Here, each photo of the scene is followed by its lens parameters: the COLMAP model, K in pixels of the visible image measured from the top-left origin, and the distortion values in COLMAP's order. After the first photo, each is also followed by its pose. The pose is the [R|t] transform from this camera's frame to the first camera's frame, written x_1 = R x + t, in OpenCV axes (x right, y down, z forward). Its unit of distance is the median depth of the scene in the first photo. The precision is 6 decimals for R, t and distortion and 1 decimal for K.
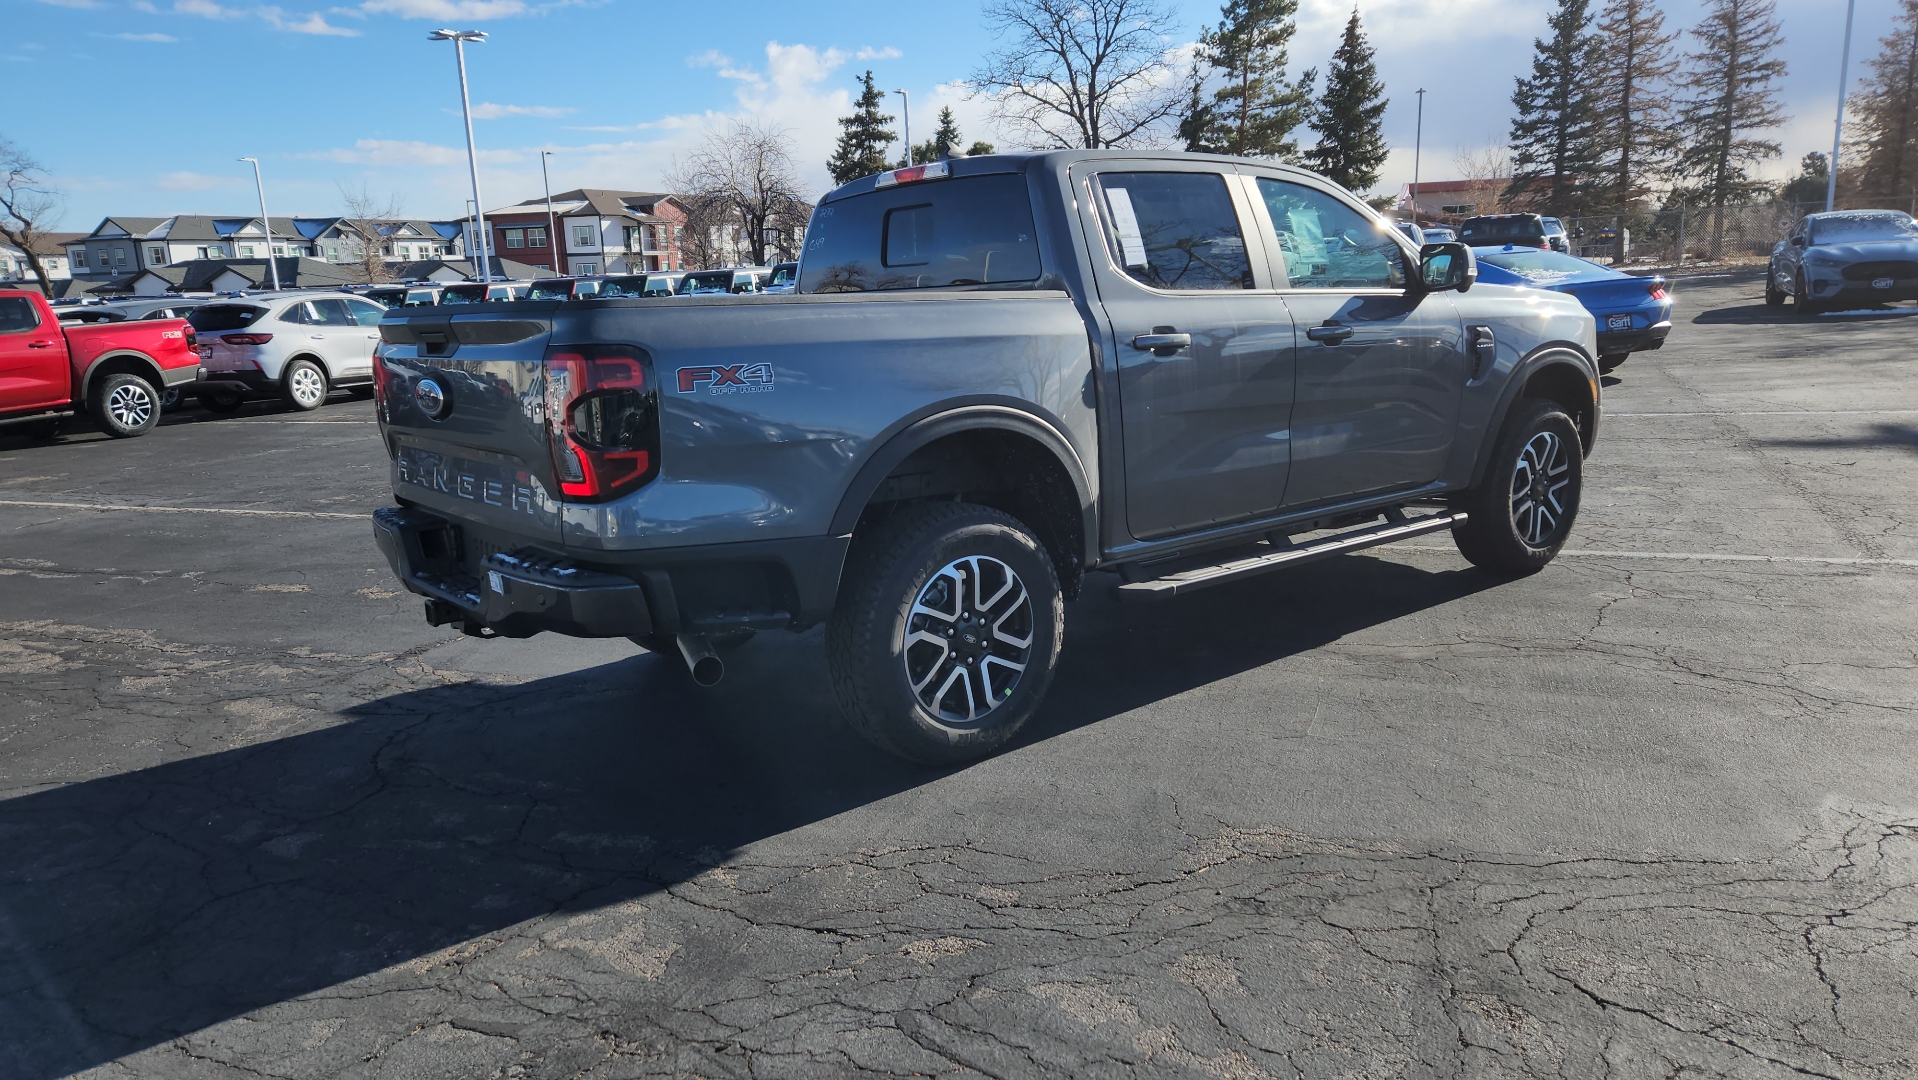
lens RADIAL K [[1272.3, 0, 929.2], [0, 1272.3, 553.8], [0, 0, 1]] dist [0.074429, -0.055618]
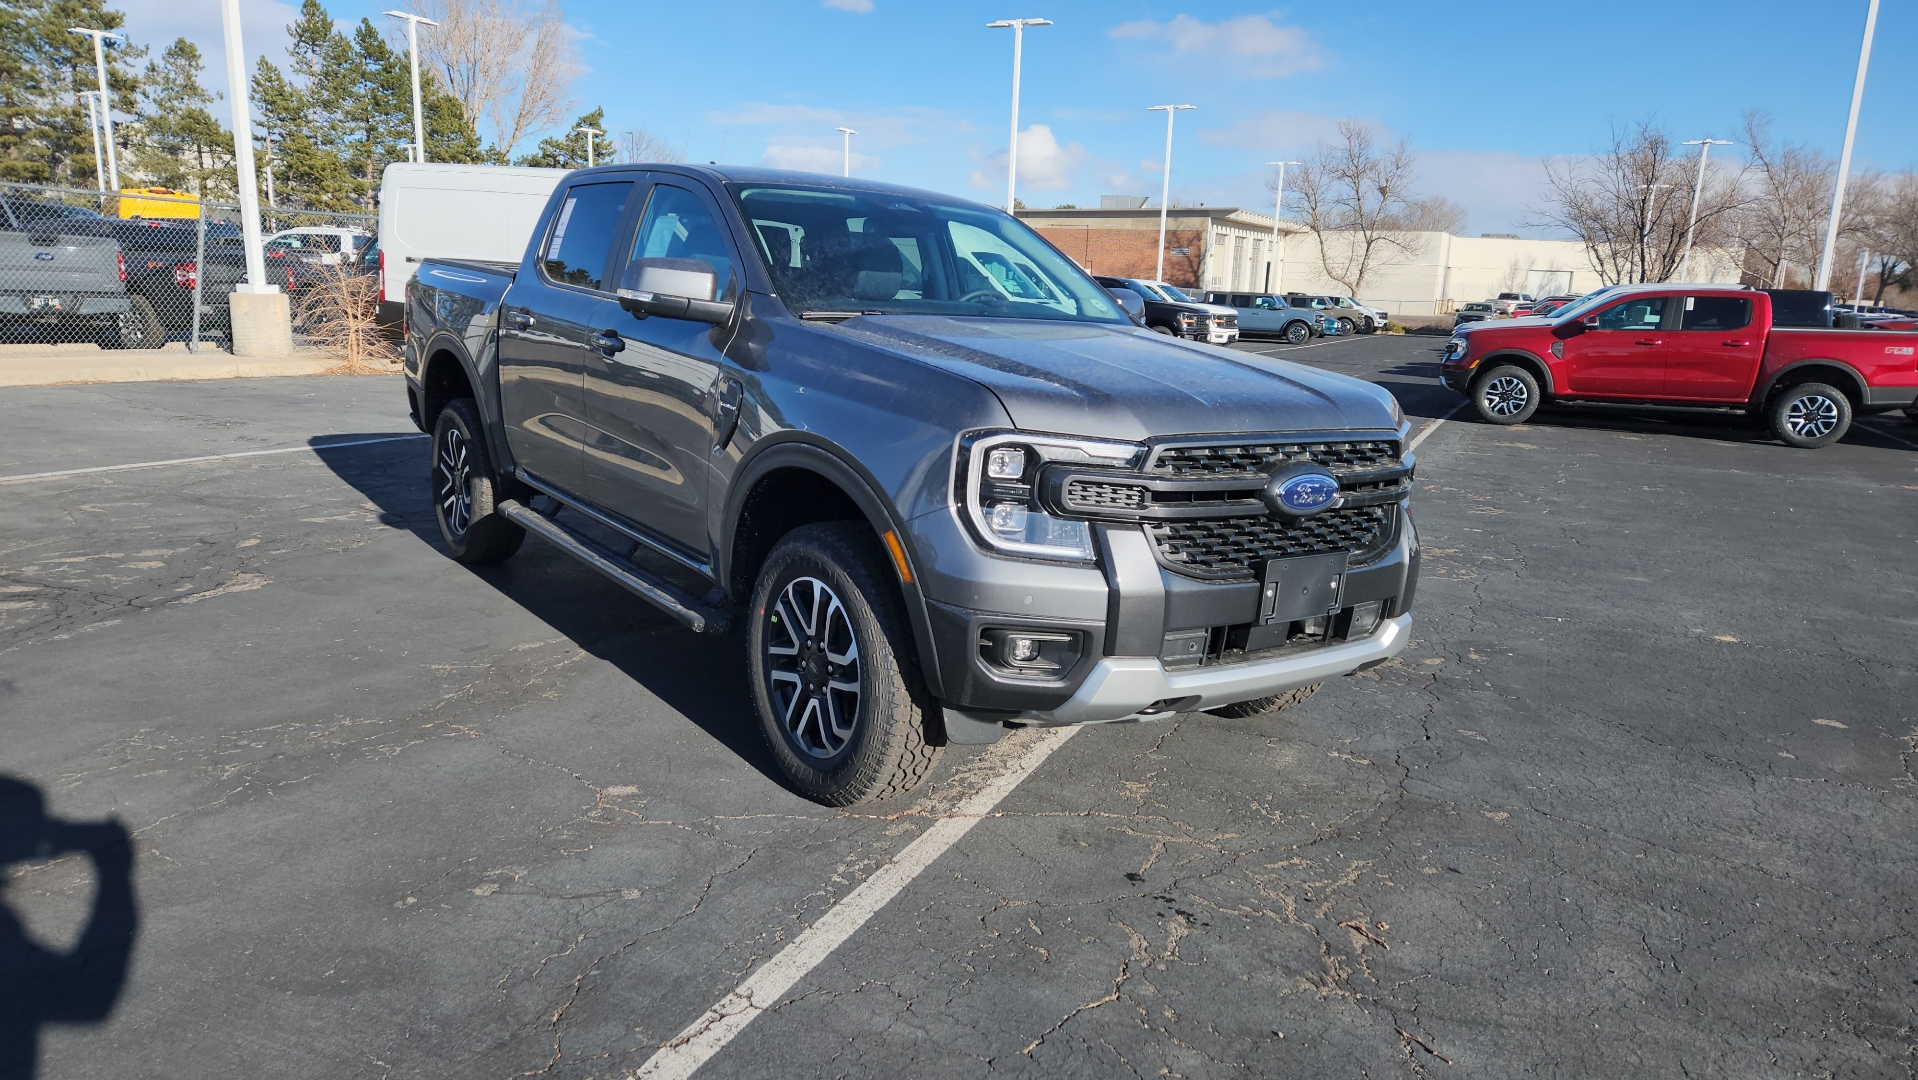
lens RADIAL K [[1272.3, 0, 929.3], [0, 1272.3, 556.5], [0, 0, 1]] dist [0.074429, -0.055618]
pose [[-0.045034, 0.253948, -0.966169, 1.072626], [-0.255243, 0.932124, 0.256897, -0.278776], [0.965828, 0.258177, 0.022841, 1.050892]]
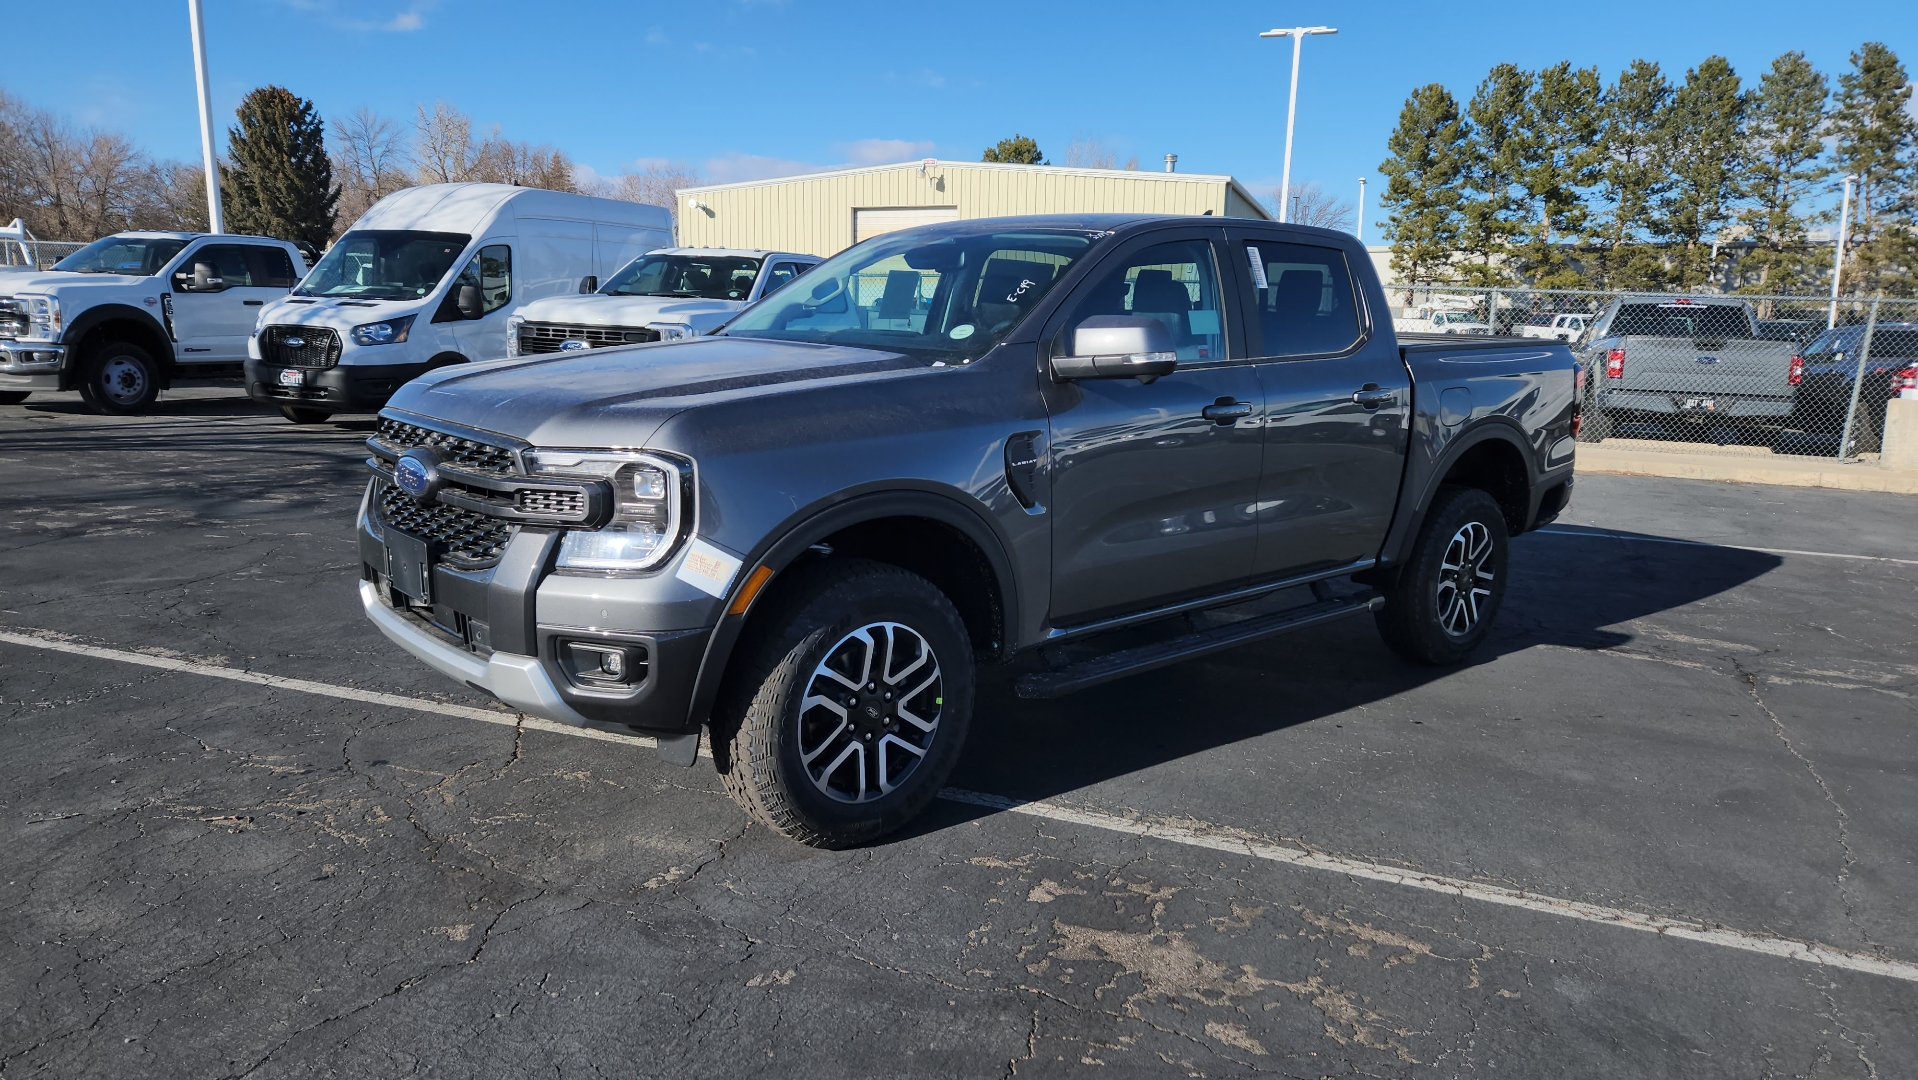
lens RADIAL K [[1272.3, 0, 913.1], [0, 1272.3, 525.8], [0, 0, 1]] dist [0.074429, -0.055618]
pose [[-0.998803, 0.023508, -0.042900, 0.288683], [0.006130, 0.930202, 0.366997, -0.403856], [0.048533, 0.366295, -0.929232, 1.815953]]
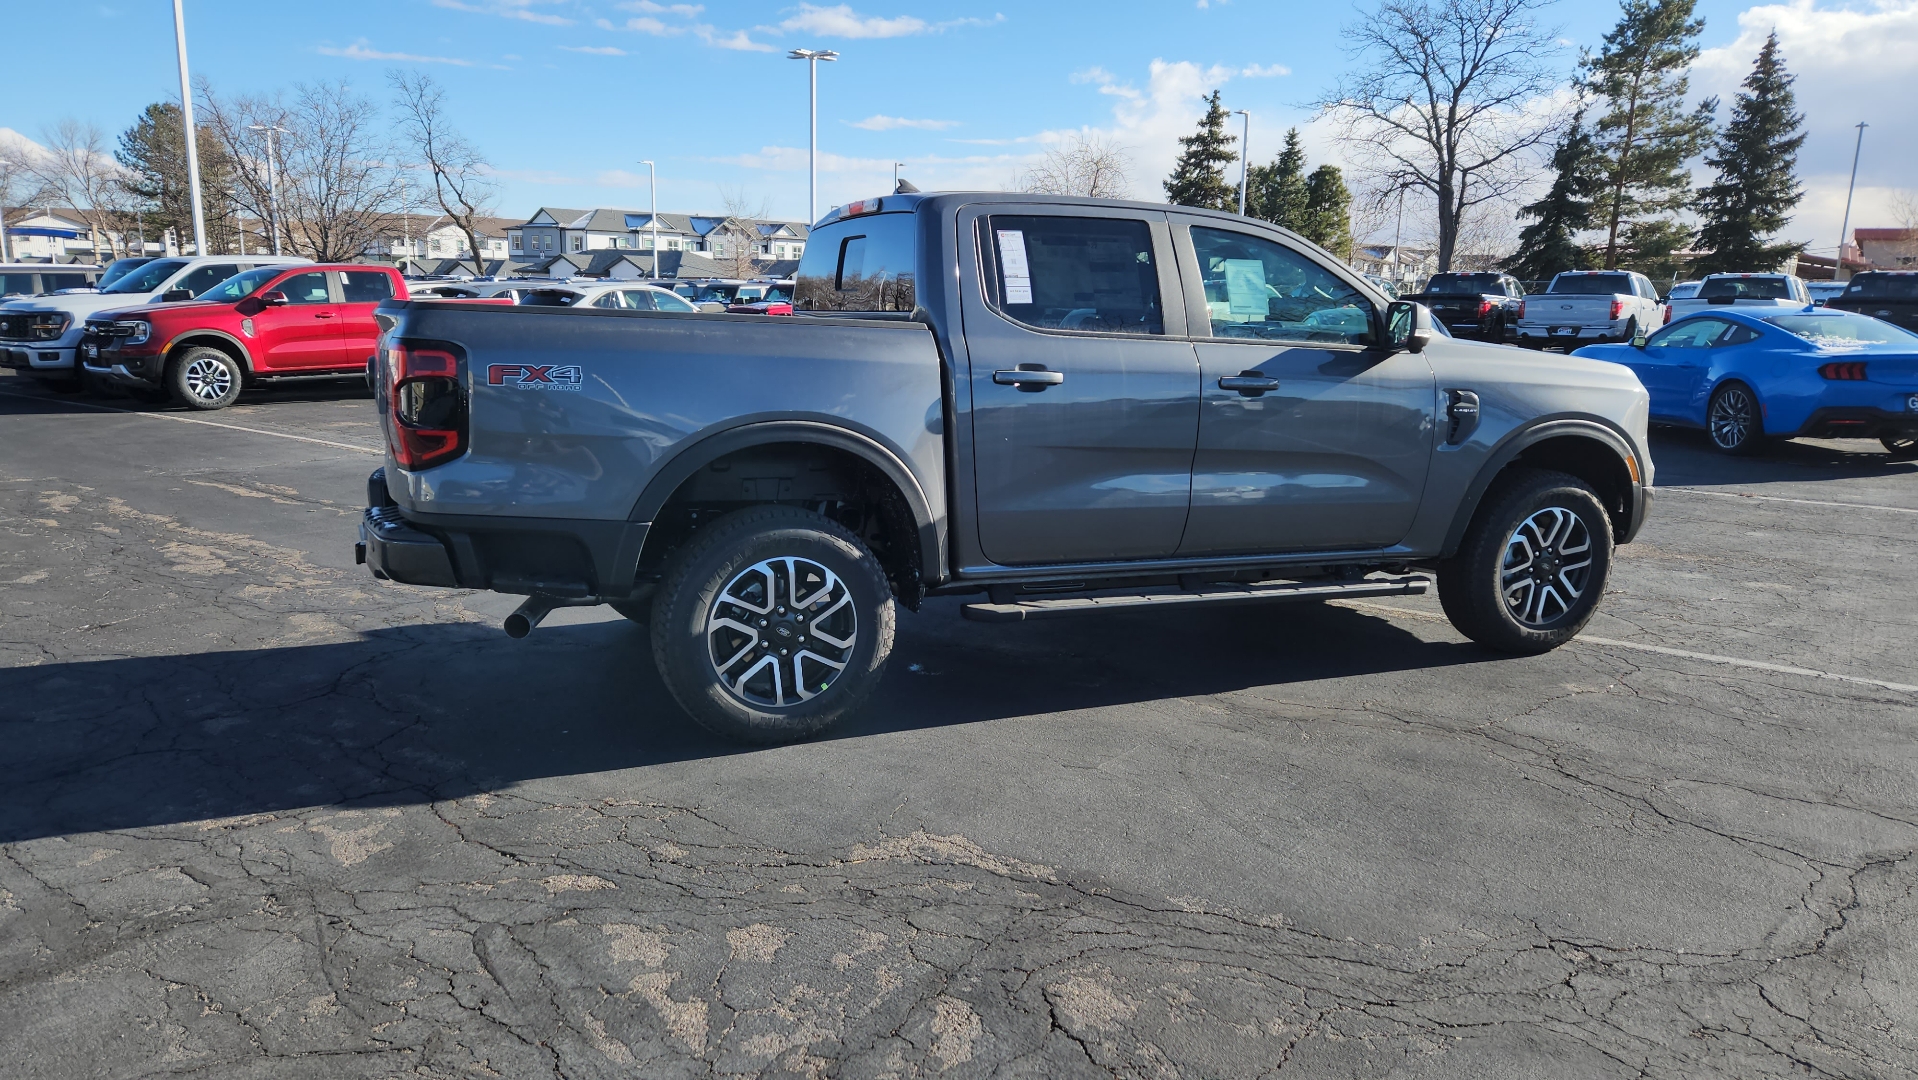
lens RADIAL K [[1272.3, 0, 930.5], [0, 1272.3, 545.6], [0, 0, 1]] dist [0.074429, -0.055618]
pose [[0.961622, 0.111045, -0.250902, 0.282191], [-0.115173, 0.993344, -0.001781, -0.013307], [0.249034, 0.030609, 0.968011, -0.021725]]
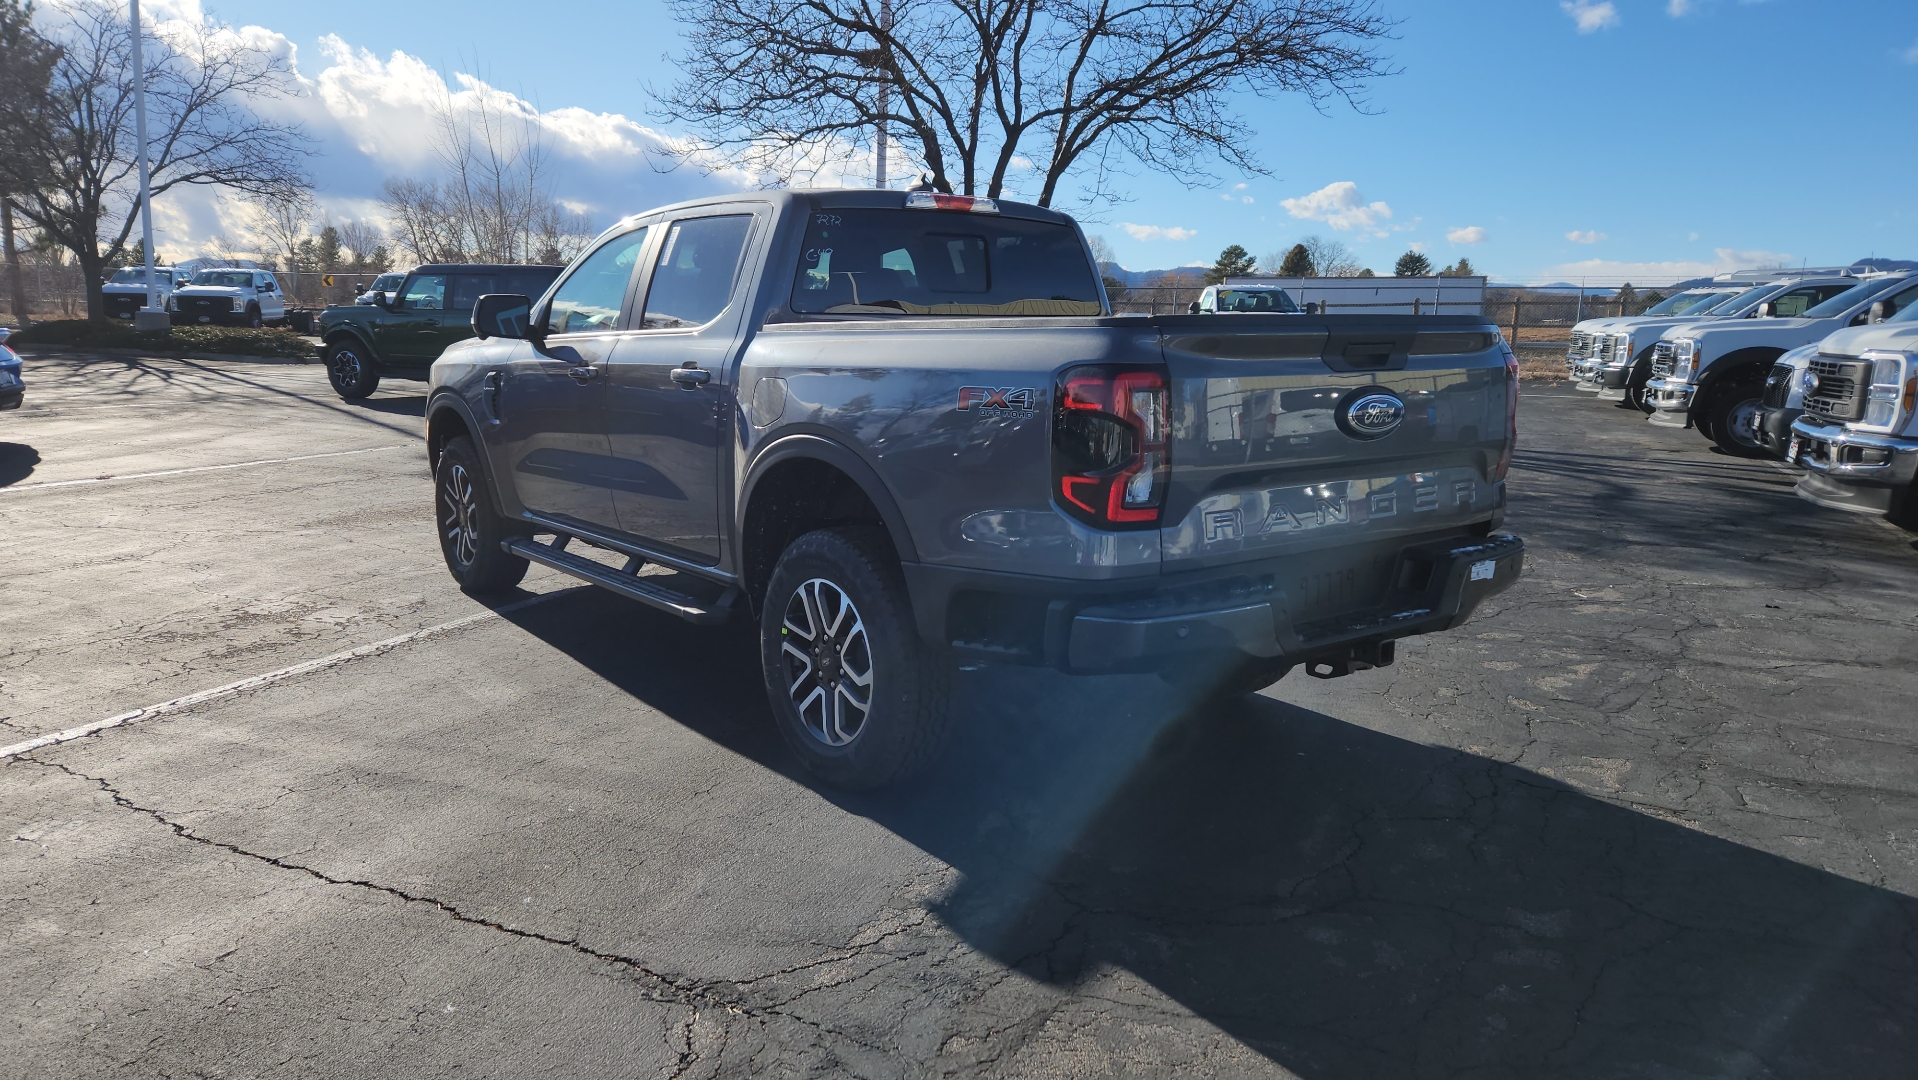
lens RADIAL K [[1272.3, 0, 920.6], [0, 1272.3, 518.6], [0, 0, 1]] dist [0.074429, -0.055618]
pose [[0.013808, -0.106019, 0.994268, -0.844011], [0.188540, 0.976802, 0.101538, -0.130886], [-0.981968, 0.186058, 0.033476, 0.840081]]
